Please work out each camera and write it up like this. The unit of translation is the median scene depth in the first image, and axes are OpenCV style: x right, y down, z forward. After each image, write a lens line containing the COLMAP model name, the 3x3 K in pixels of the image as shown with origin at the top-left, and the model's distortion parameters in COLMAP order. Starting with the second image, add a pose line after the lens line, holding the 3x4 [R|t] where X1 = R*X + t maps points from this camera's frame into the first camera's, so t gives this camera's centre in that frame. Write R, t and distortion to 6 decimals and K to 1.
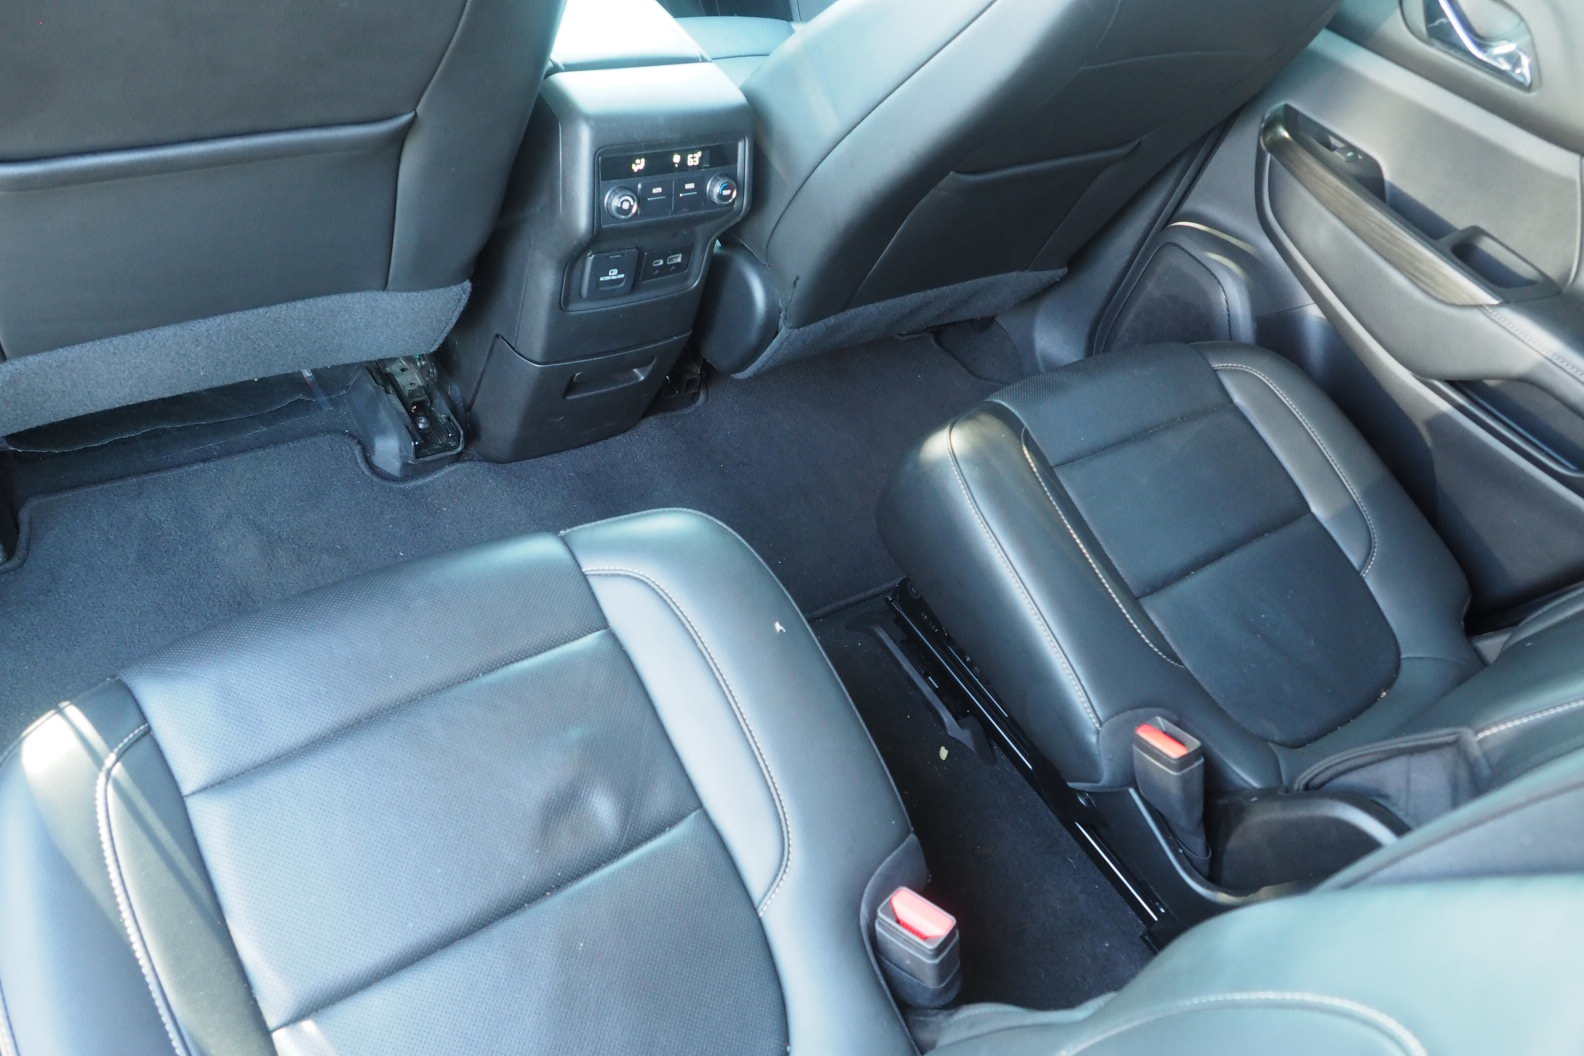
lens RADIAL K [[1138.4, 0, 787.8], [0, 1138.4, 527.4], [0, 0, 1]] dist [-0.023364, 0.005546]
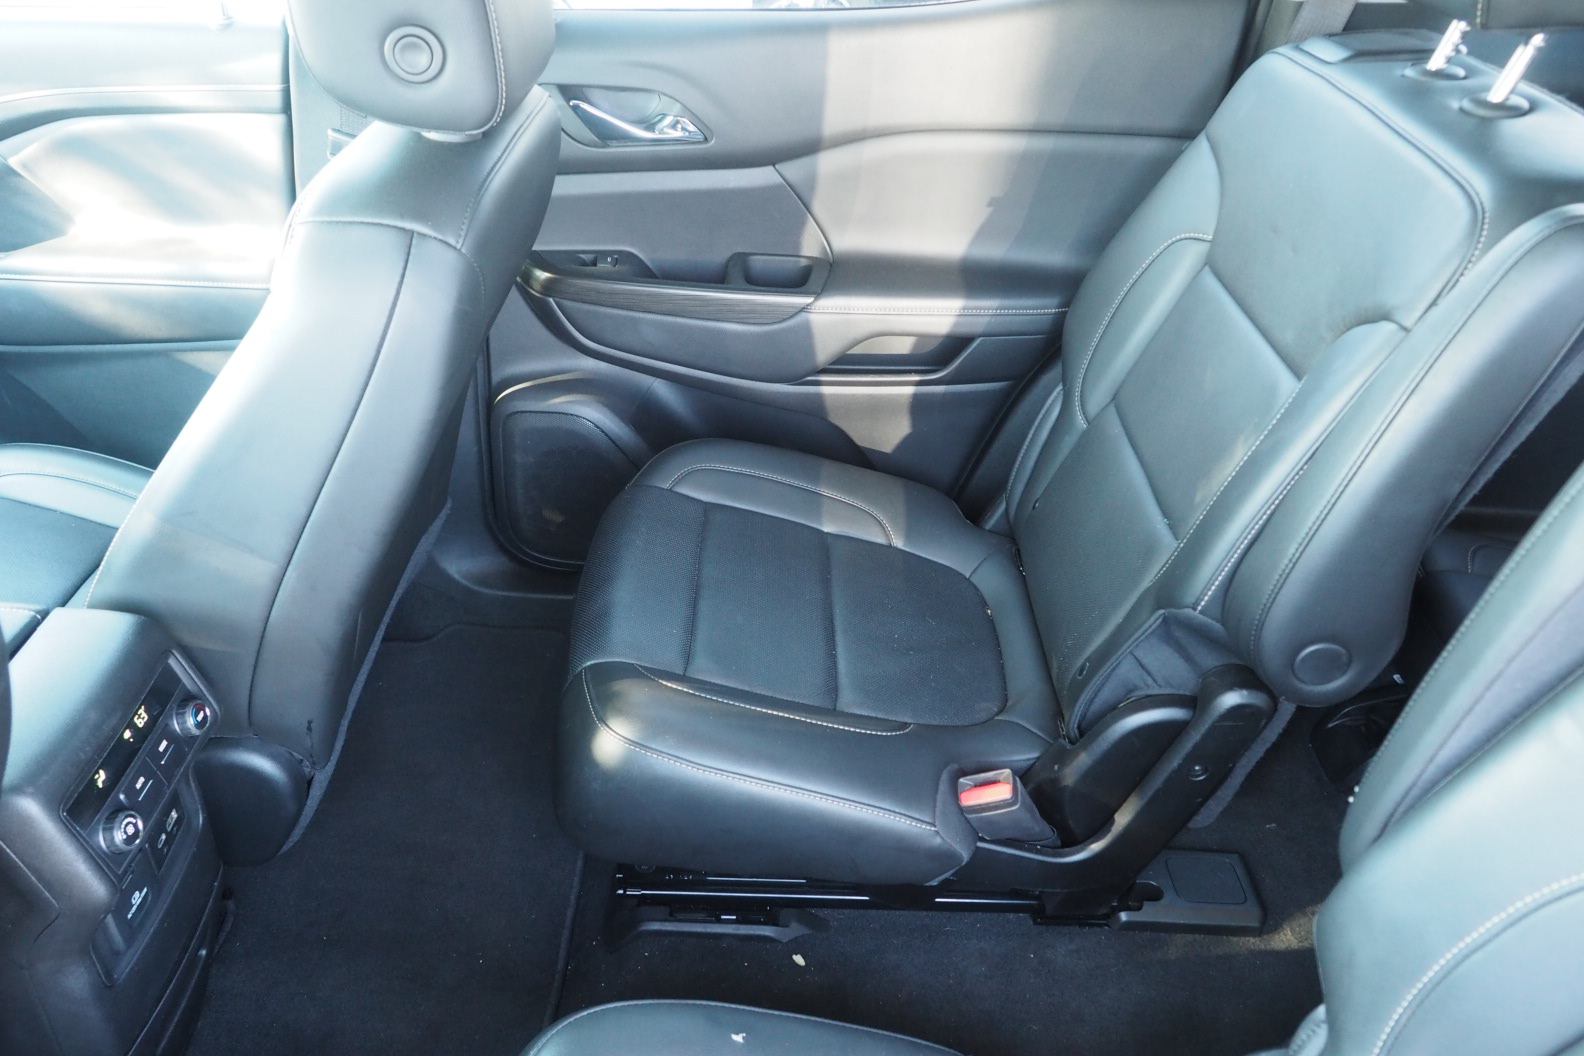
lens RADIAL K [[1138.4, 0, 790.4], [0, 1138.4, 531.2], [0, 0, 1]] dist [-0.023364, 0.005546]
pose [[0.564350, -0.632604, 0.530397, -0.157581], [0.661832, 0.730734, 0.167348, -0.248668], [-0.493444, 0.256591, 0.831068, 0.113228]]
